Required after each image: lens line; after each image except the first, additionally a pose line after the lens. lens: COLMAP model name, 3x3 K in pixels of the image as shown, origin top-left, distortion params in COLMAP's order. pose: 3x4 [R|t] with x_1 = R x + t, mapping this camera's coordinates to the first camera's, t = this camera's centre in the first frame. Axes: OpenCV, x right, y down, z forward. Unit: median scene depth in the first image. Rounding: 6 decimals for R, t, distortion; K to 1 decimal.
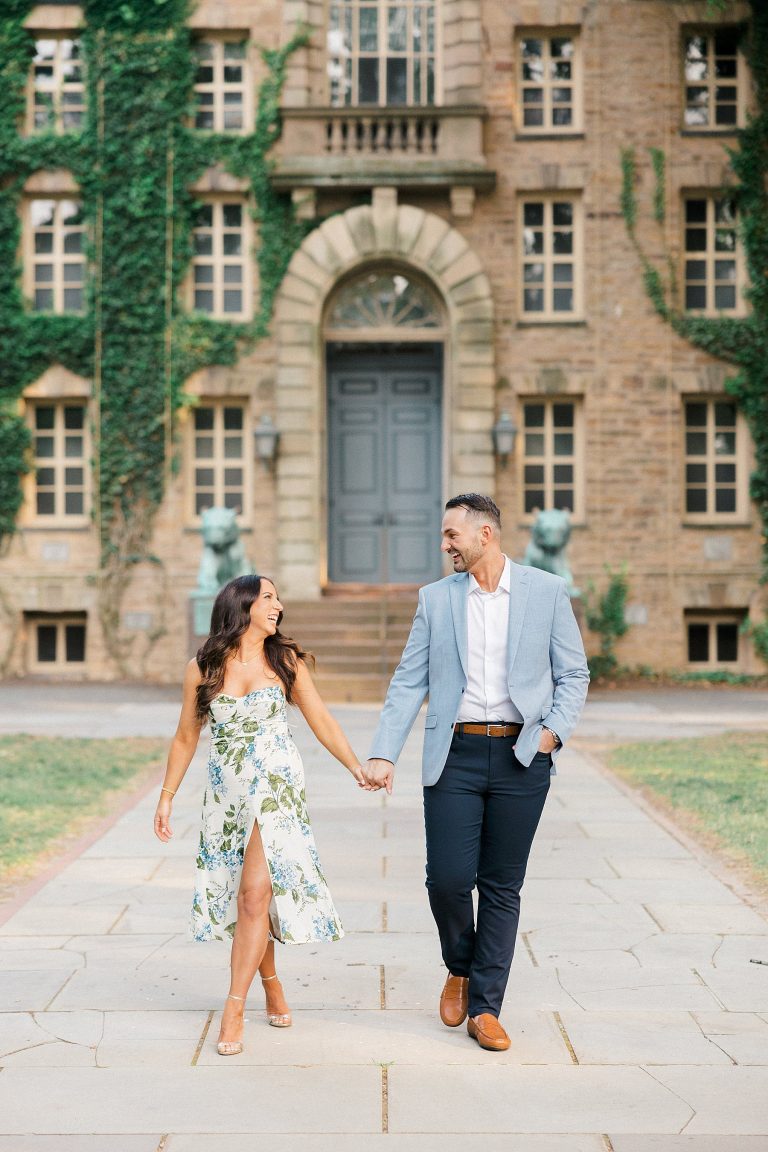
lens RADIAL K [[2976.1, 0, 396.2], [0, 2976.1, 581.0], [0, 0, 1]] dist [0.025565, 0.000000]
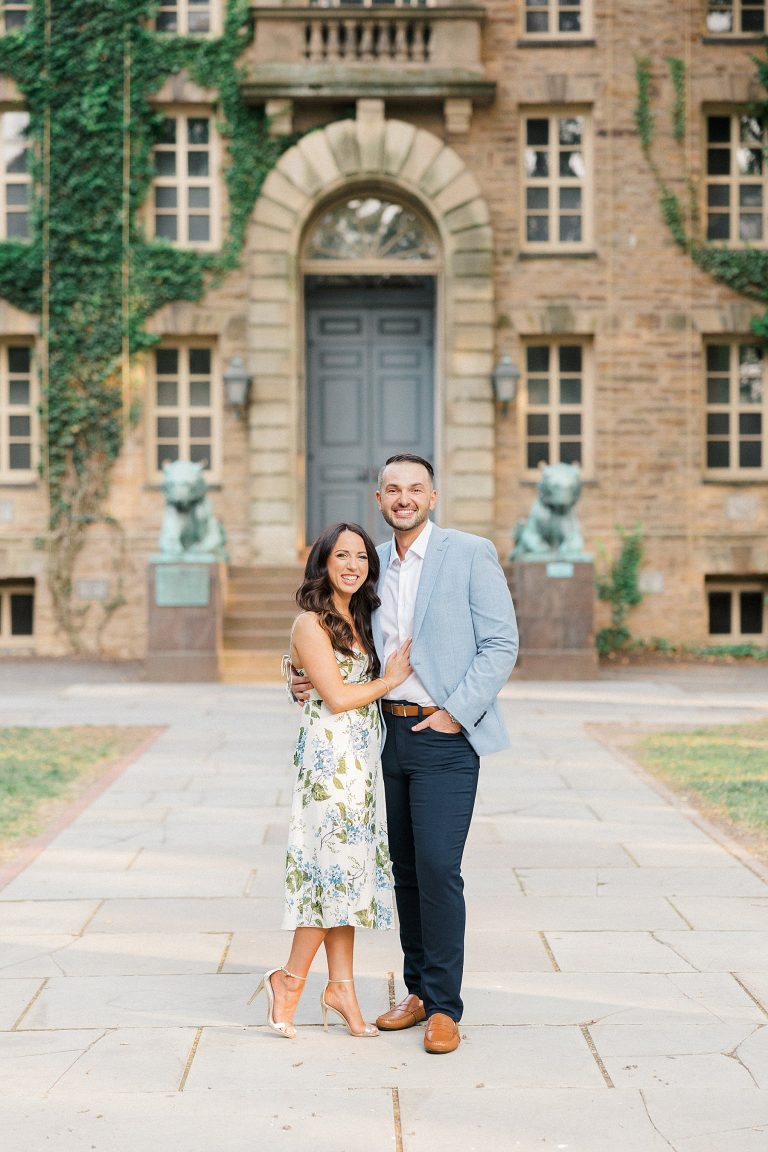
lens RADIAL K [[2211.3, 0, 423.0], [0, 2211.3, 615.2], [0, 0, 1]] dist [0.023492, 0.000000]
pose [[0.999370, -0.000969, 0.035481, -0.011718], [-0.000177, 0.999479, 0.032275, -0.000115], [-0.035493, -0.032261, 0.998849, 0.336565]]
